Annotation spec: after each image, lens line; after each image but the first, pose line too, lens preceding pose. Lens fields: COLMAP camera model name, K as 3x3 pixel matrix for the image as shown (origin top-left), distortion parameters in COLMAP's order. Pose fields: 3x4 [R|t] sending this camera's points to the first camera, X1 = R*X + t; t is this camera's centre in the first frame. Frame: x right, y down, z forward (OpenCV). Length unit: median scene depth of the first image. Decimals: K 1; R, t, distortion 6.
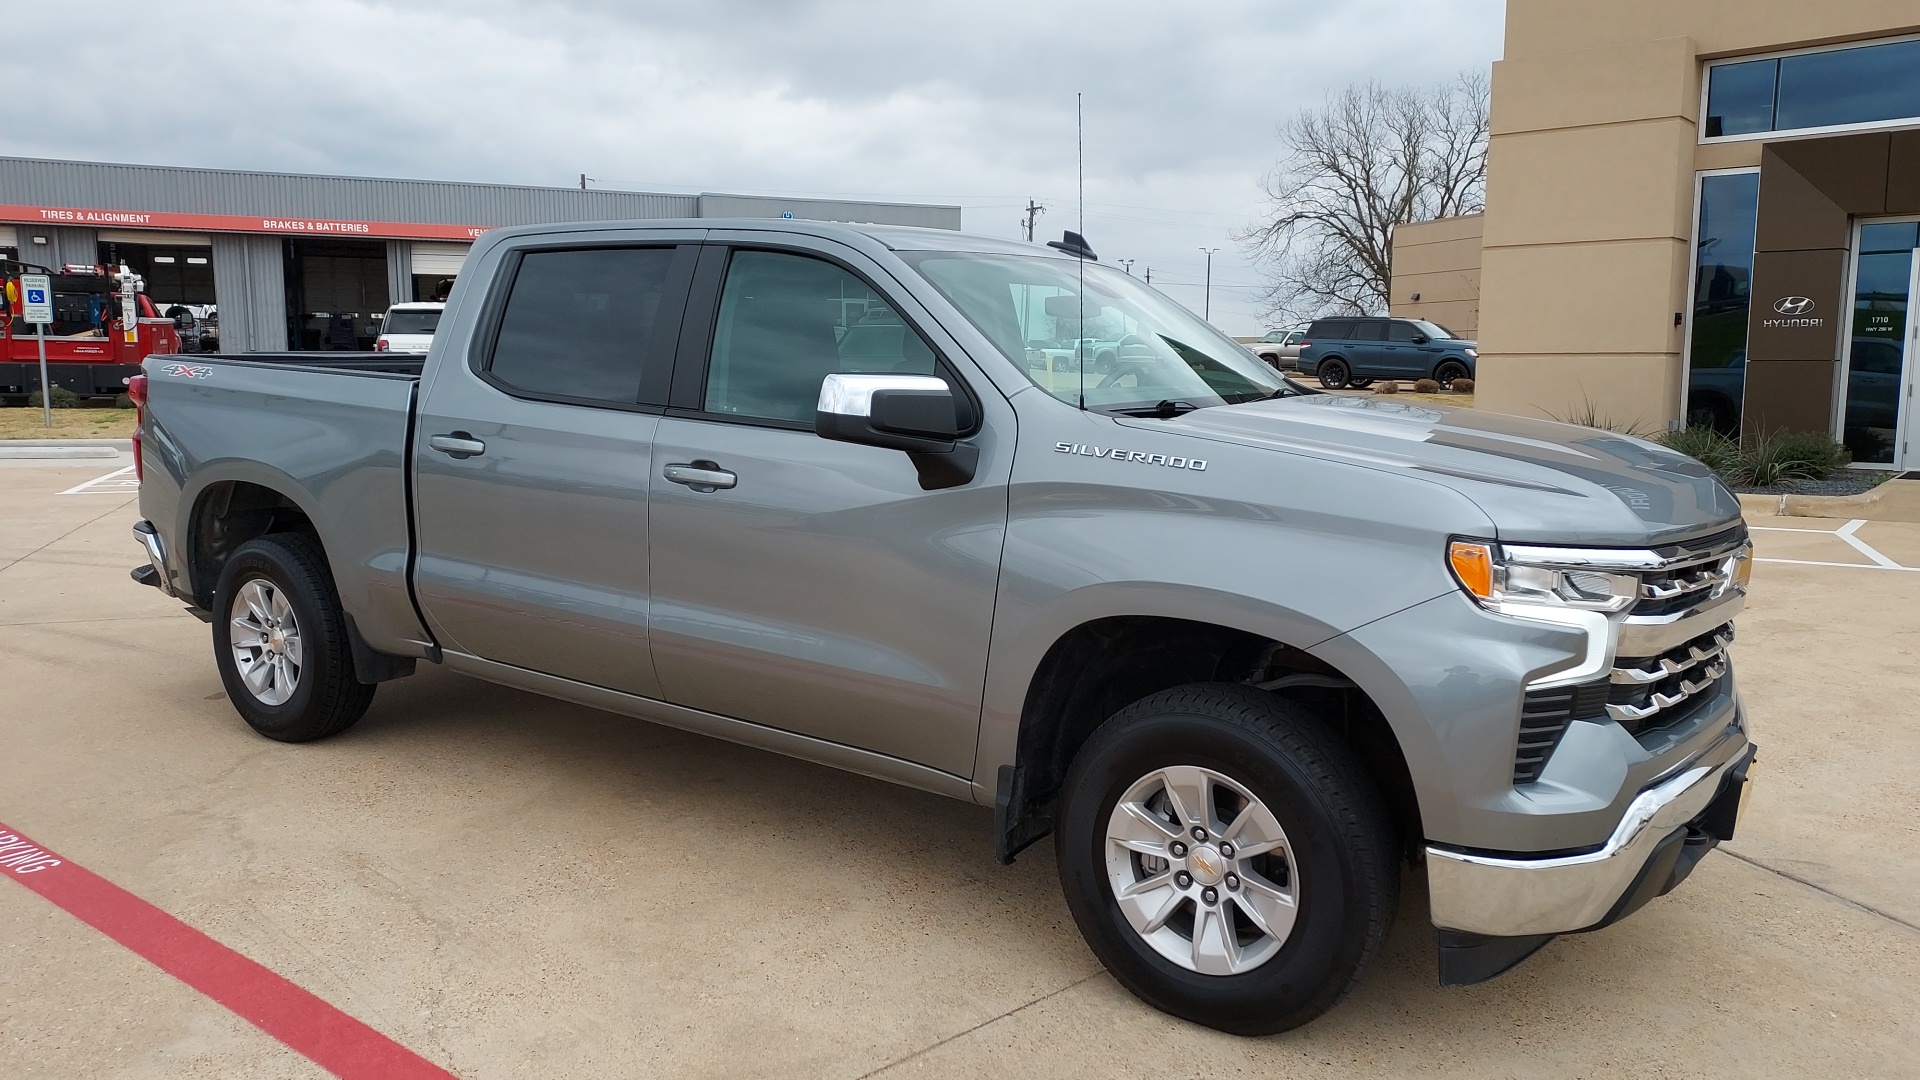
lens RADIAL K [[1386.5, 0, 978.4], [0, 1386.5, 547.0], [0, 0, 1]] dist [0.061907, -0.044925]
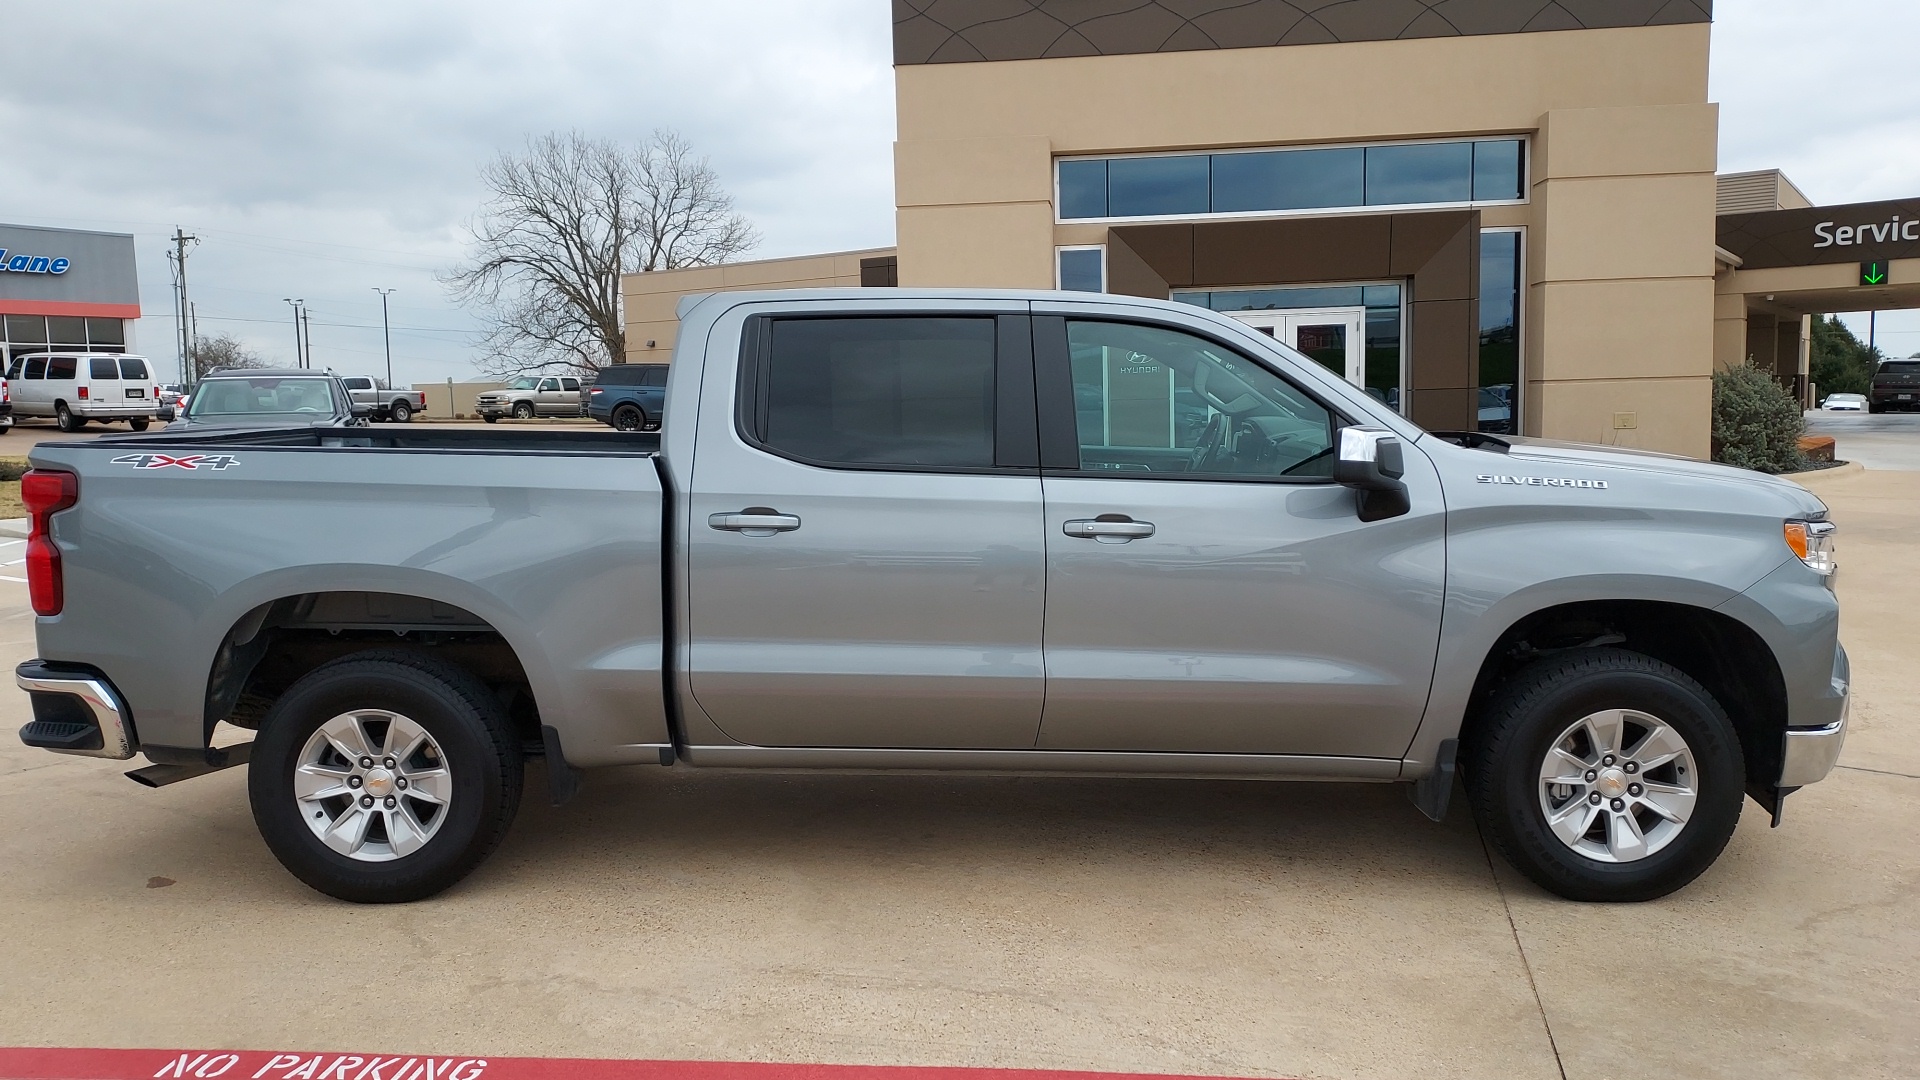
lens RADIAL K [[1386.5, 0, 981.6], [0, 1386.5, 547.0], [0, 0, 1]] dist [0.061907, -0.044925]
pose [[0.832511, -0.082454, 0.547838, -0.751620], [0.099373, 0.995049, -0.001246, -0.039298], [-0.545023, 0.055478, 0.836583, 0.133491]]
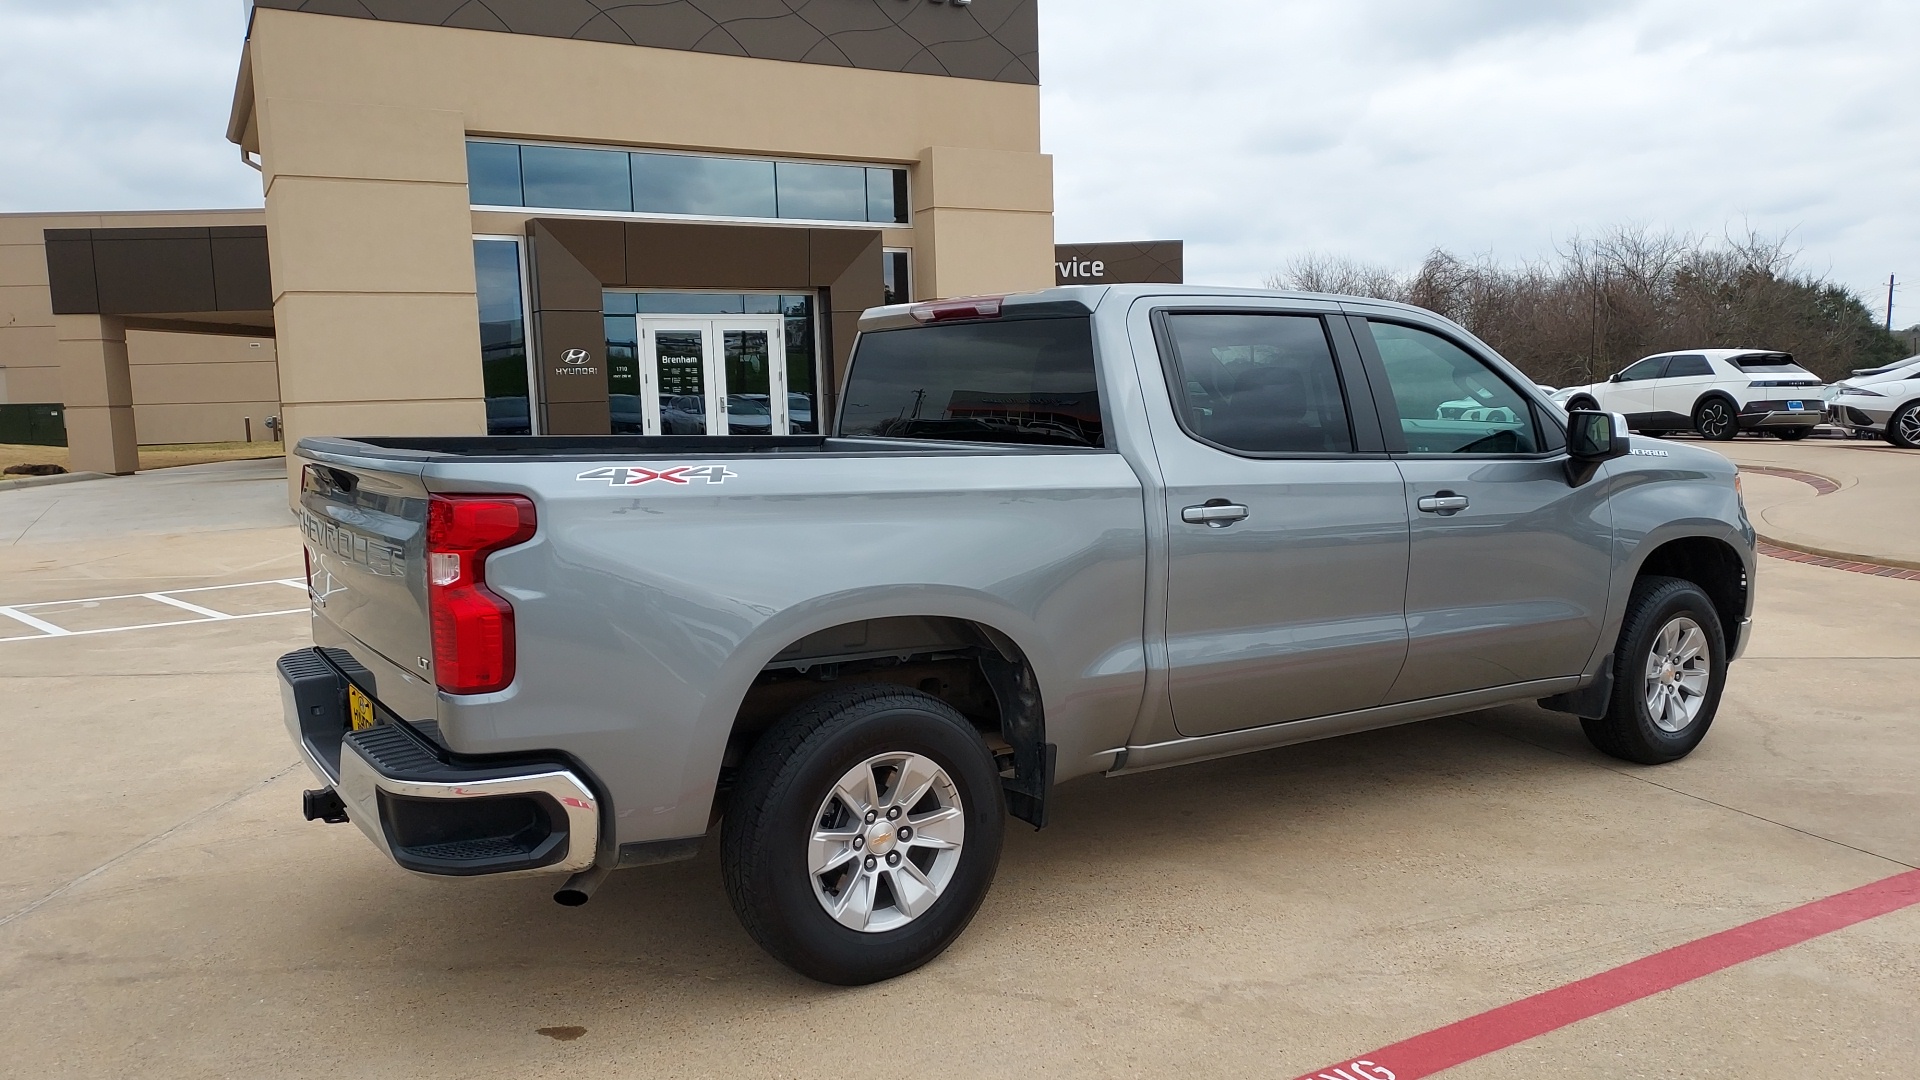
lens RADIAL K [[1386.5, 0, 991.7], [0, 1386.5, 536.2], [0, 0, 1]] dist [0.061907, -0.044925]
pose [[0.364512, -0.115459, 0.924013, -1.294955], [0.149397, 0.986681, 0.064354, -0.139997], [-0.919136, 0.114587, 0.376906, 0.778427]]
